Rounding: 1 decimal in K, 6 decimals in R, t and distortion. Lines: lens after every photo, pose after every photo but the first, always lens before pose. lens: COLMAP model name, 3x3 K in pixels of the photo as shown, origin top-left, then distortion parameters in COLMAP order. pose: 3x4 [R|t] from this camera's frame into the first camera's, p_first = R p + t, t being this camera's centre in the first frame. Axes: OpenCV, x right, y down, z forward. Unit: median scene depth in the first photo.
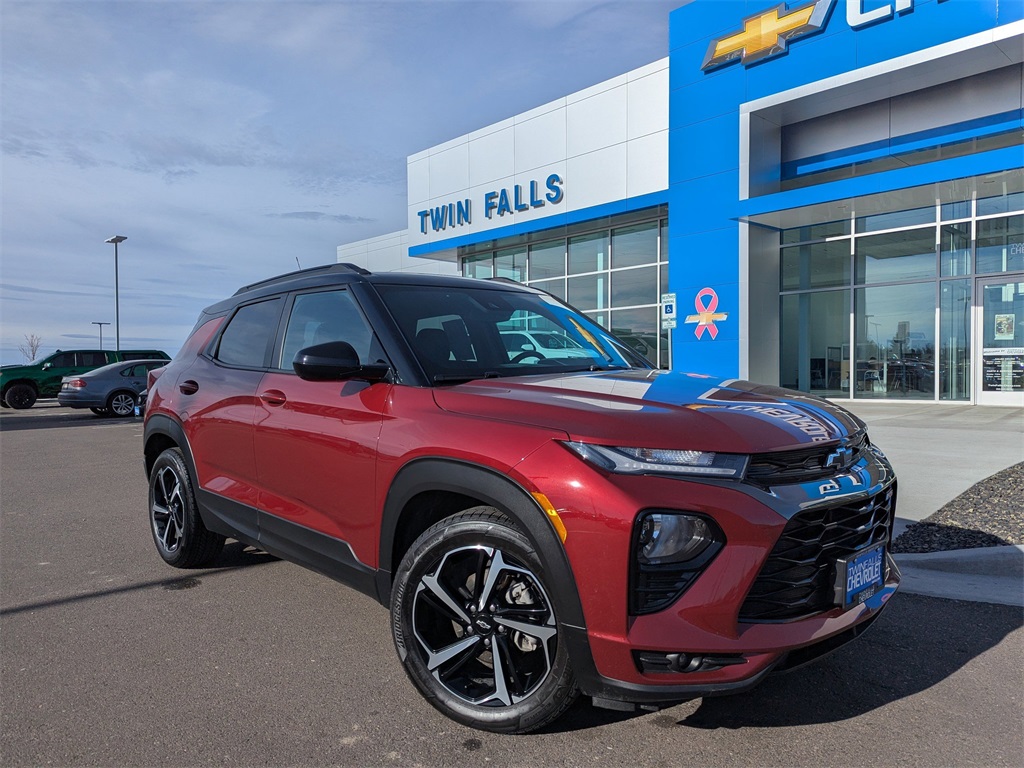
lens RADIAL K [[693.3, 0, 492.6], [0, 693.3, 403.6], [0, 0, 1]] dist [0.040914, -0.029789]
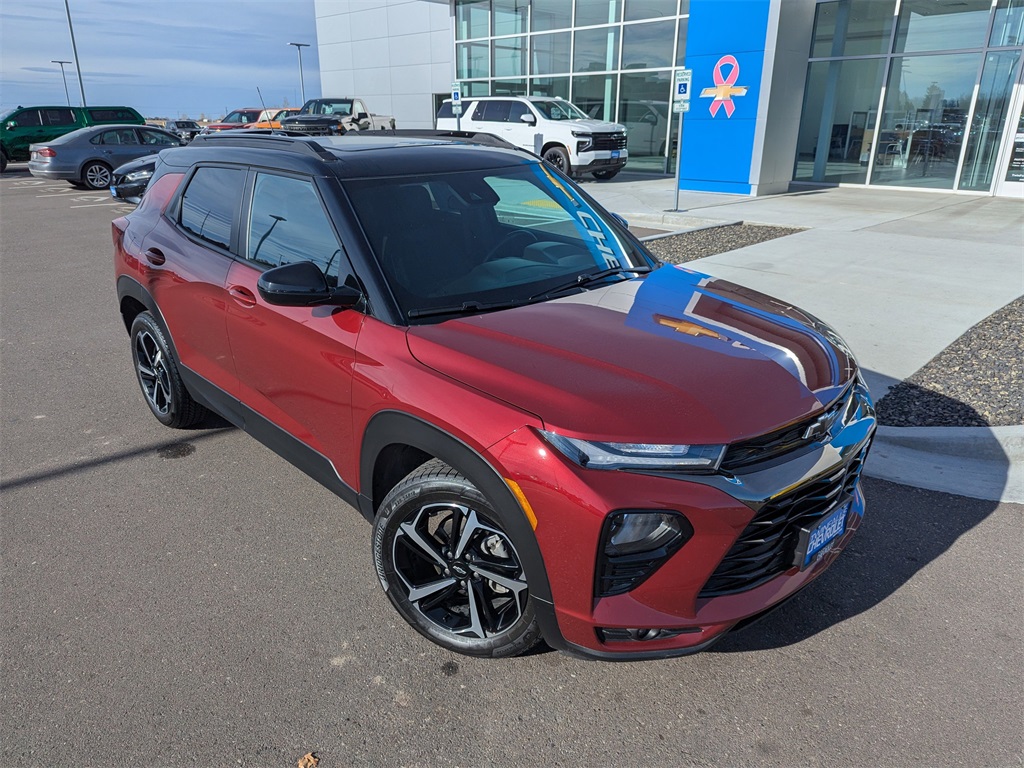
lens RADIAL K [[693.3, 0, 492.6], [0, 693.3, 403.6], [0, 0, 1]] dist [0.040914, -0.029789]
pose [[0.999977, 0.004417, 0.005072, 0.028356], [-0.005777, 0.950237, 0.311473, -0.233492], [-0.003443, -0.311495, 0.950241, 0.073214]]
